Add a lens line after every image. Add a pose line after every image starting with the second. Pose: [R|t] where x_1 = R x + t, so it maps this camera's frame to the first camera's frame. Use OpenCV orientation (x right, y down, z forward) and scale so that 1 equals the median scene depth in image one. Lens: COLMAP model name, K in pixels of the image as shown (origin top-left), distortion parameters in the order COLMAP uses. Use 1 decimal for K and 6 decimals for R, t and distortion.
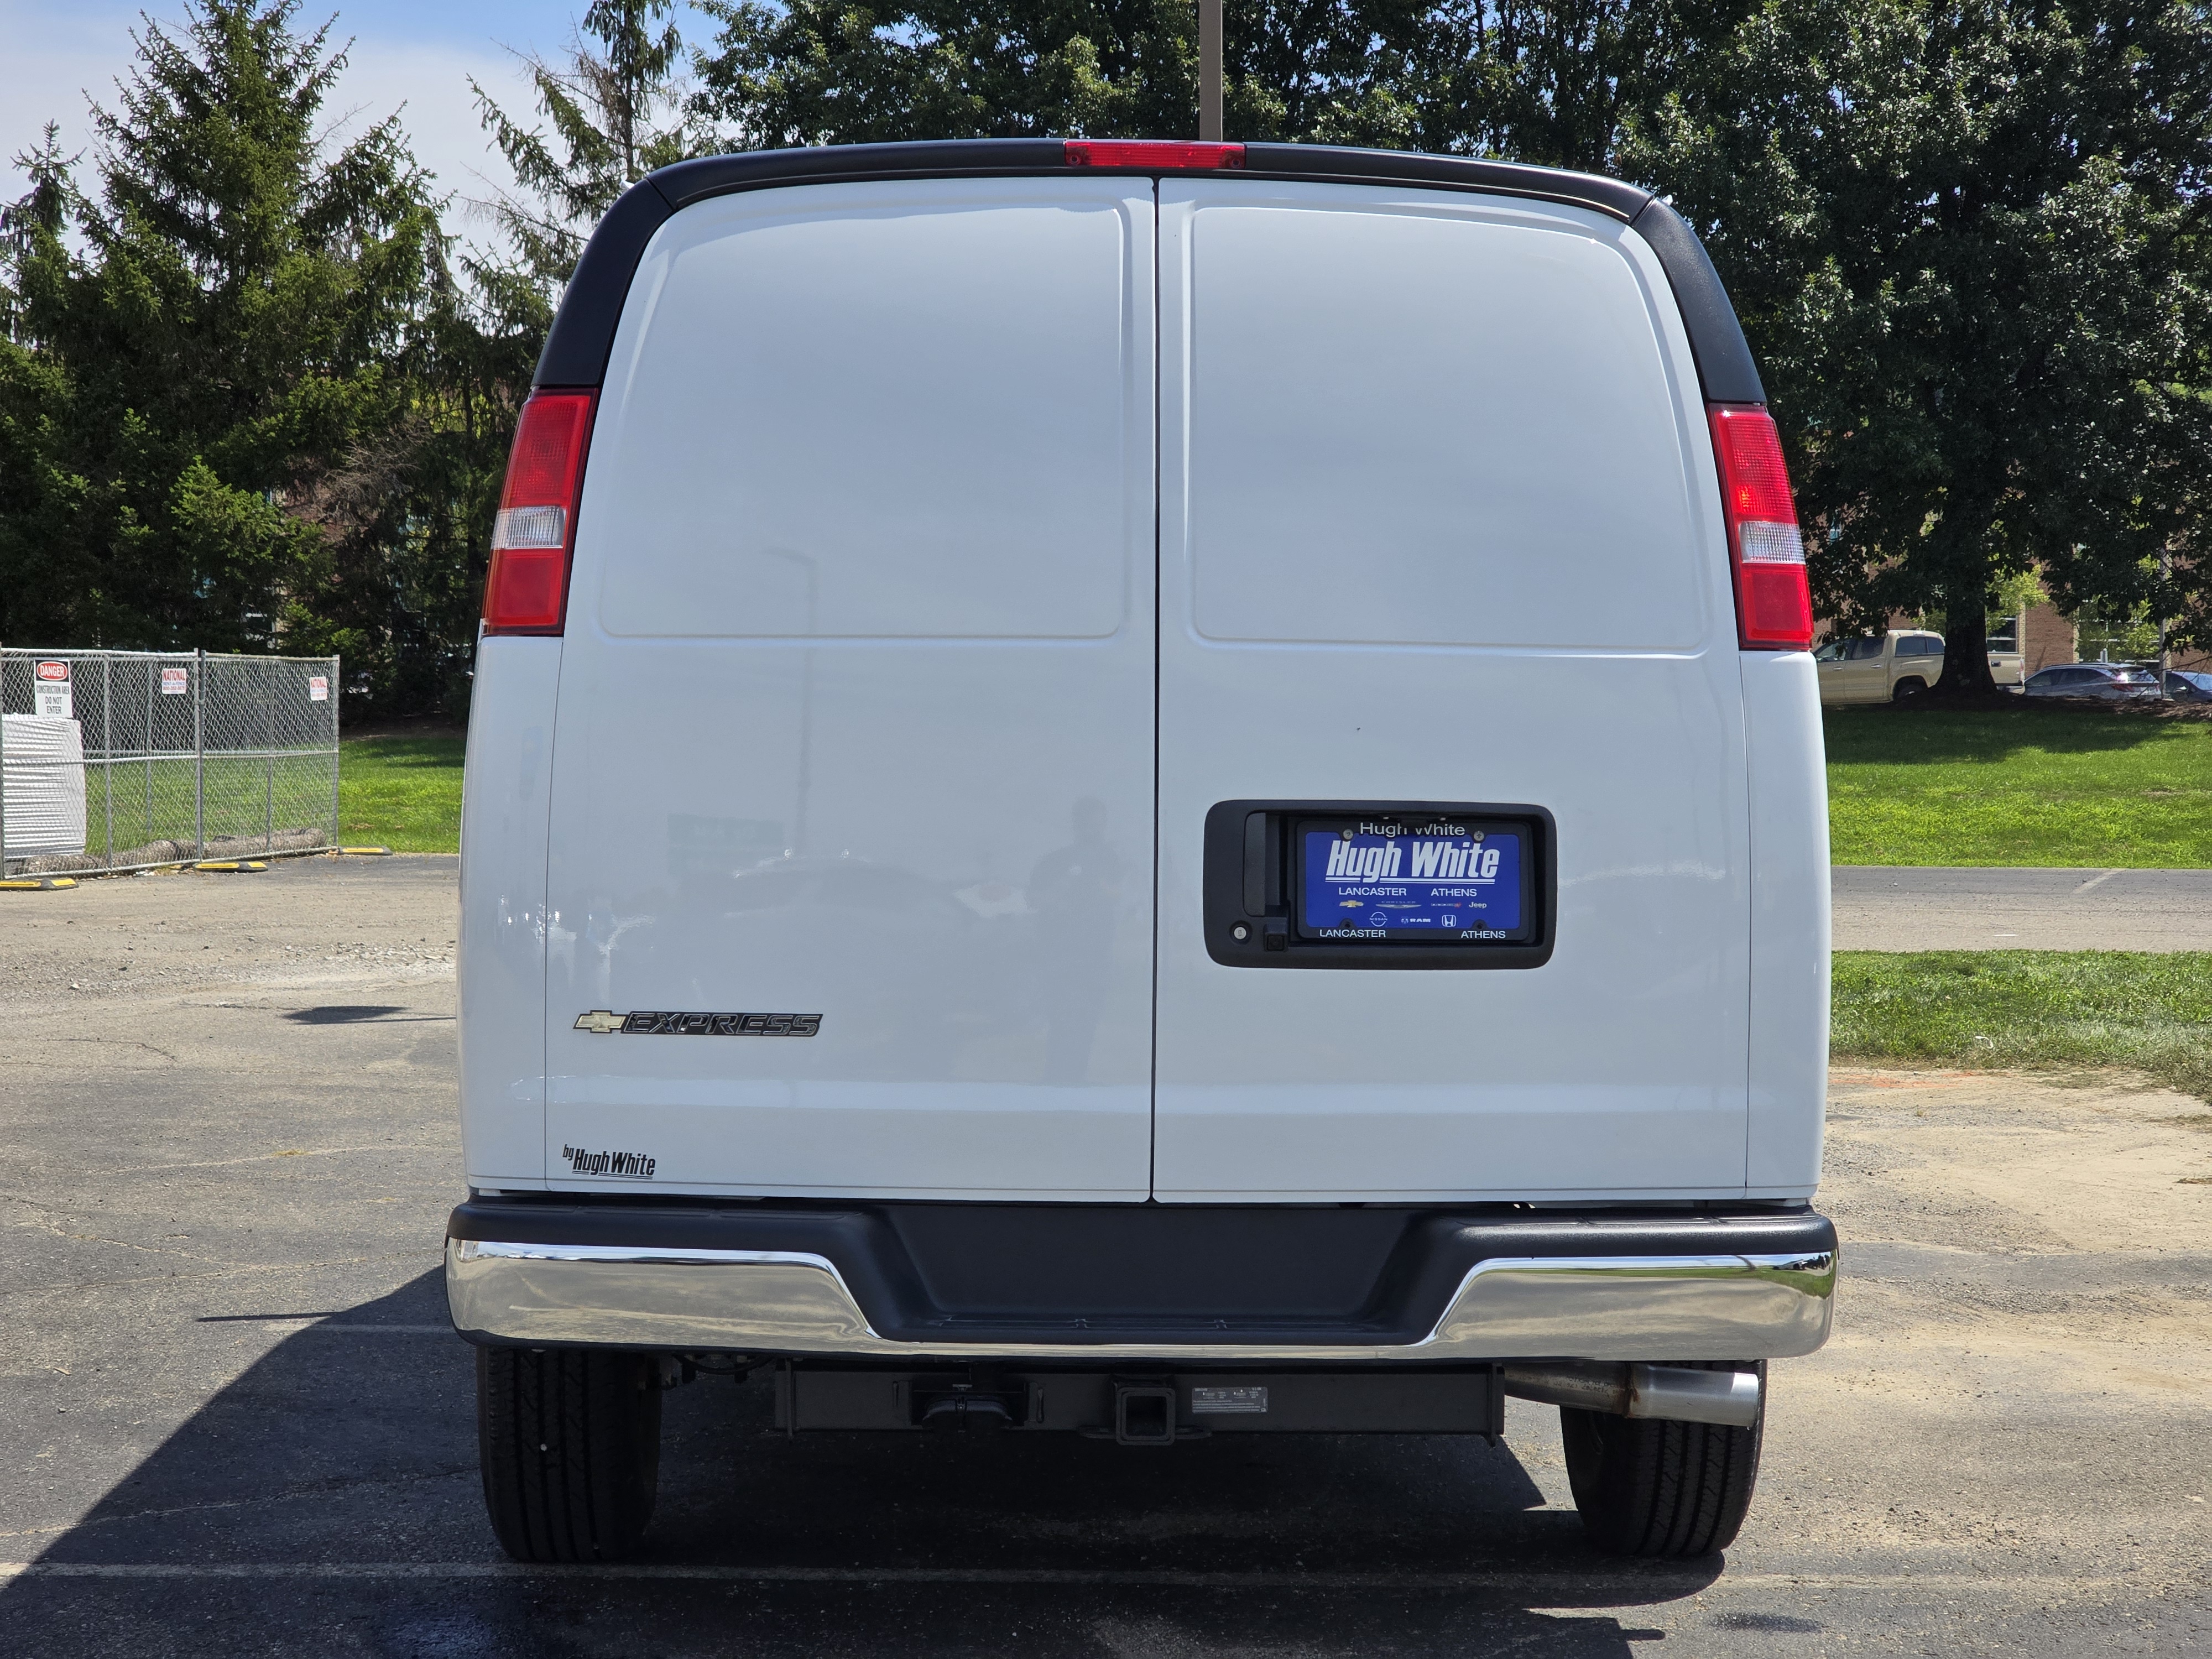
lens RADIAL K [[4374.9, 0, 1027.3], [0, 4374.9, 826.9], [0, 0, 1]] dist [-0.450471, 4.064375]
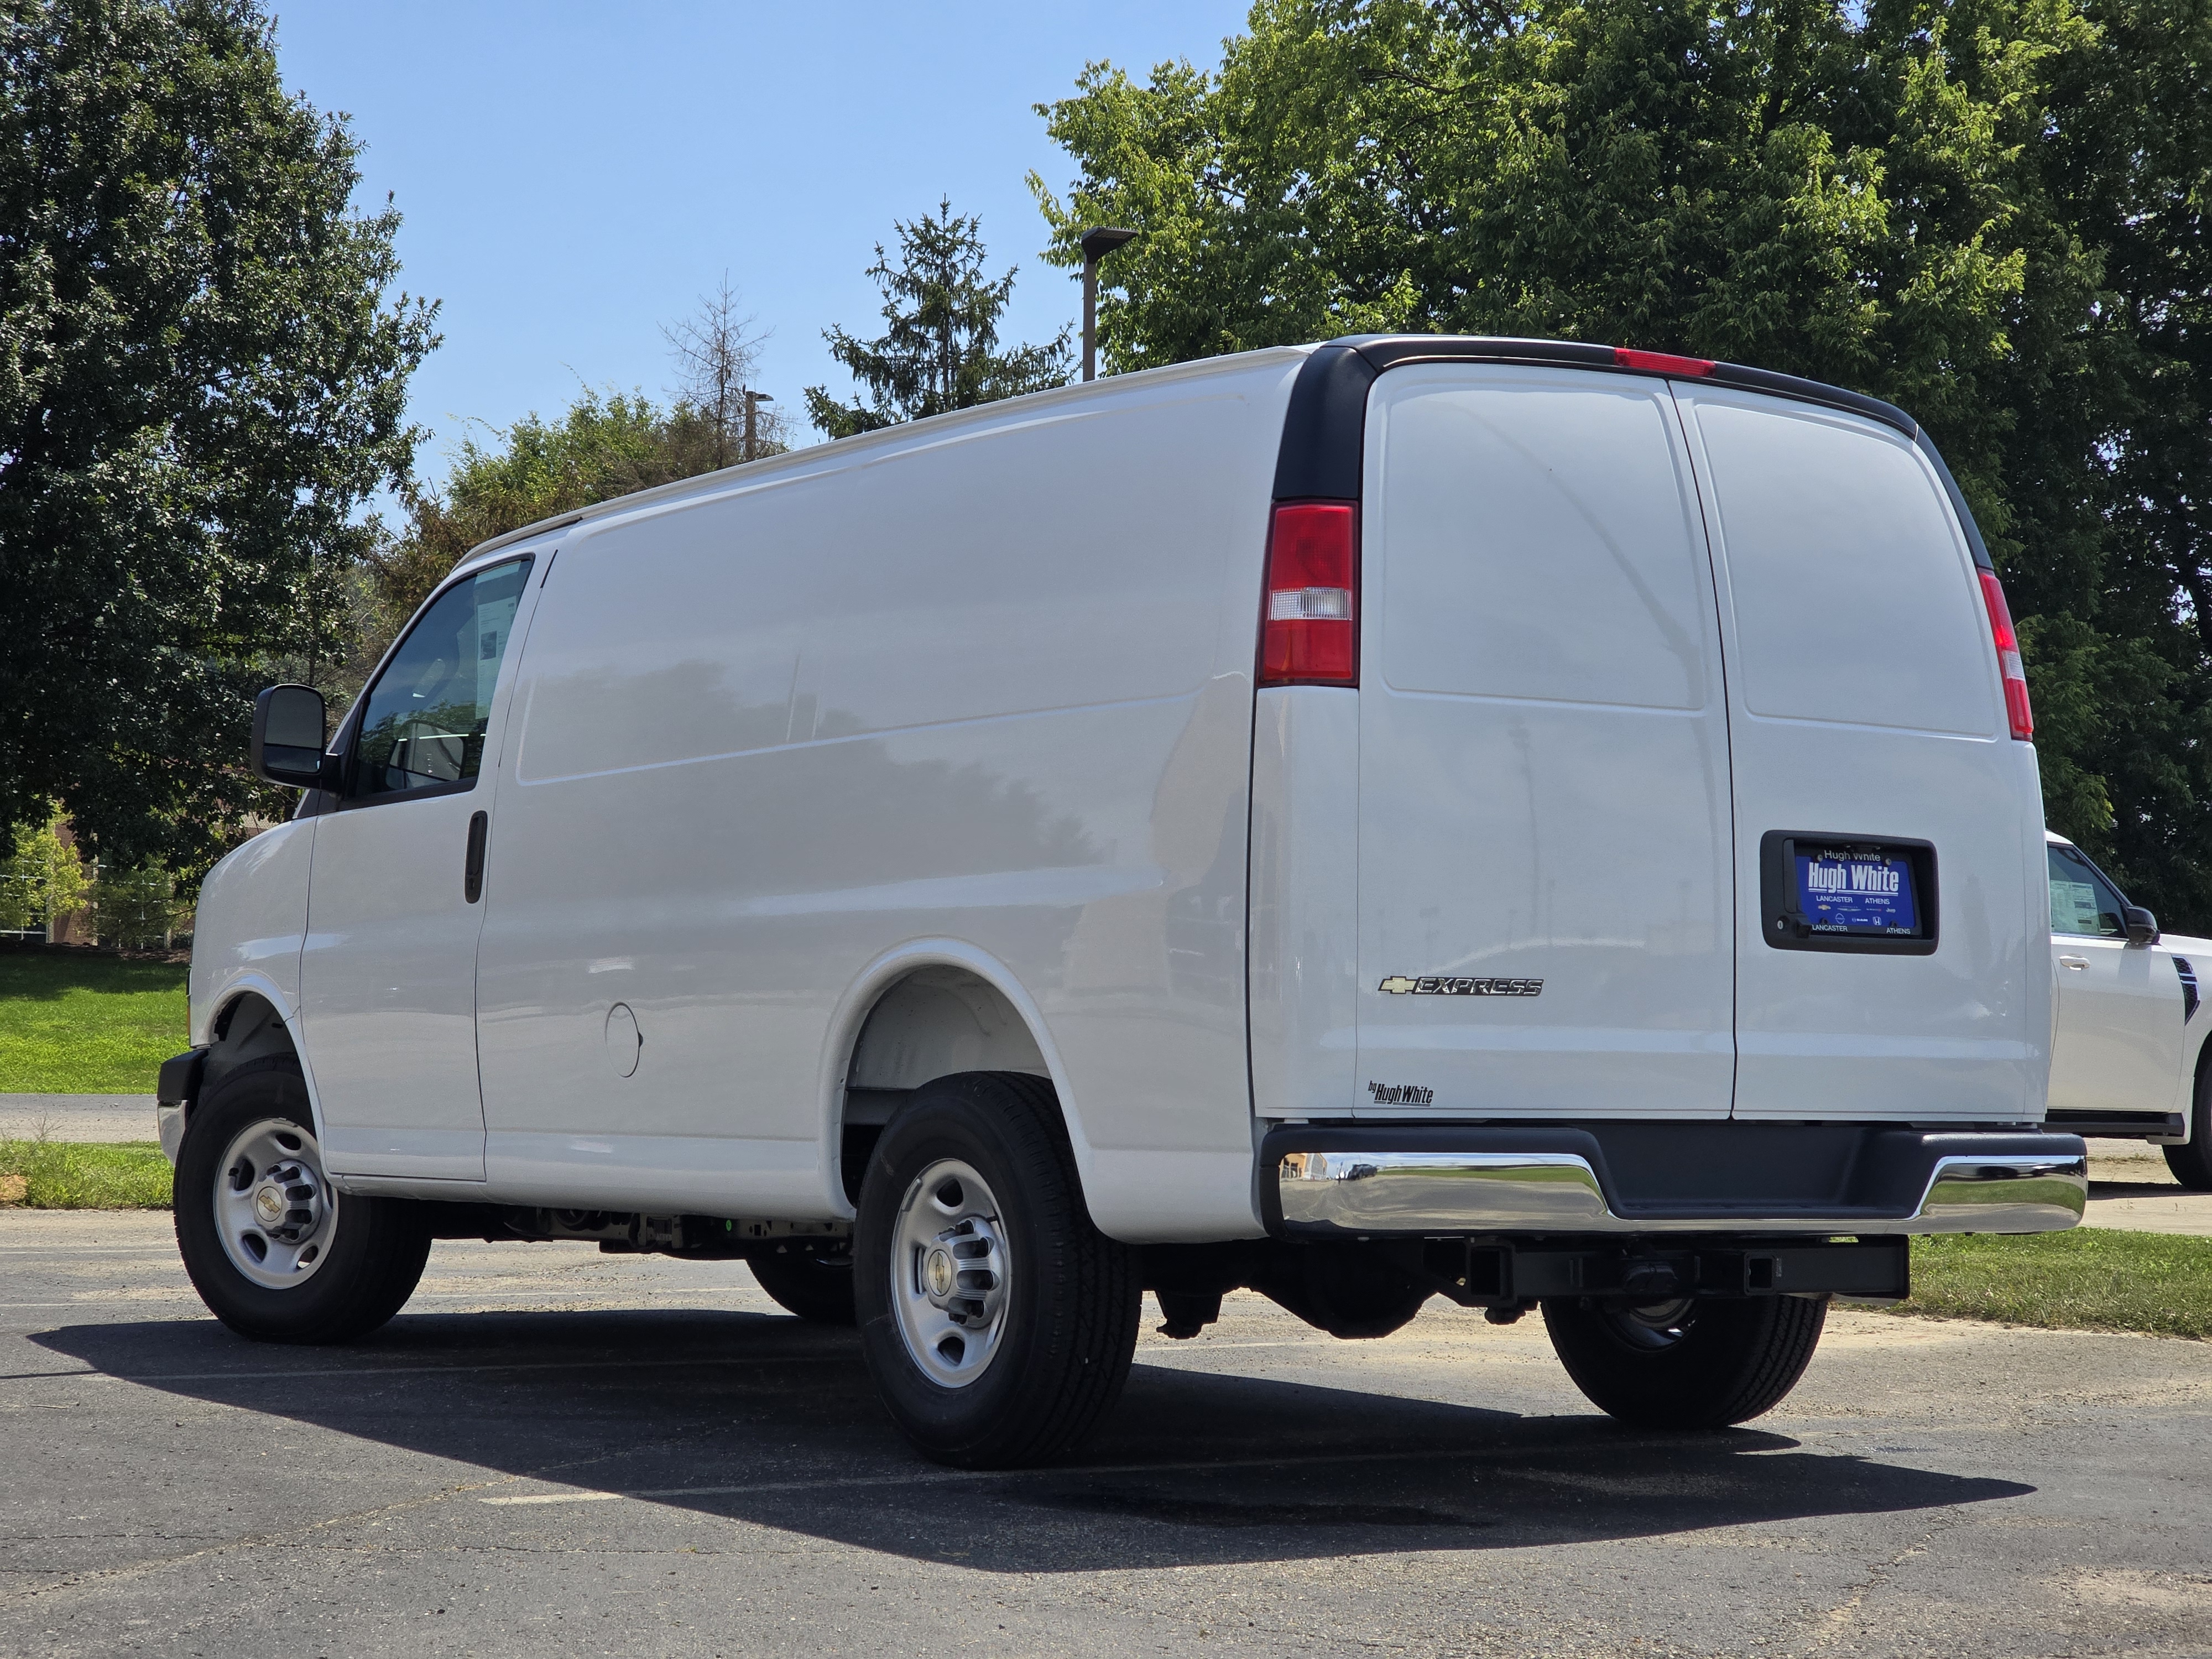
lens RADIAL K [[4374.9, 0, 1027.3], [0, 4374.9, 826.9], [0, 0, 1]] dist [-0.450471, 4.064375]
pose [[0.864283, 0.029940, 0.502114, -0.845246], [0.001926, 0.998023, -0.062825, 0.078604], [-0.503002, 0.055266, 0.862517, -0.072500]]
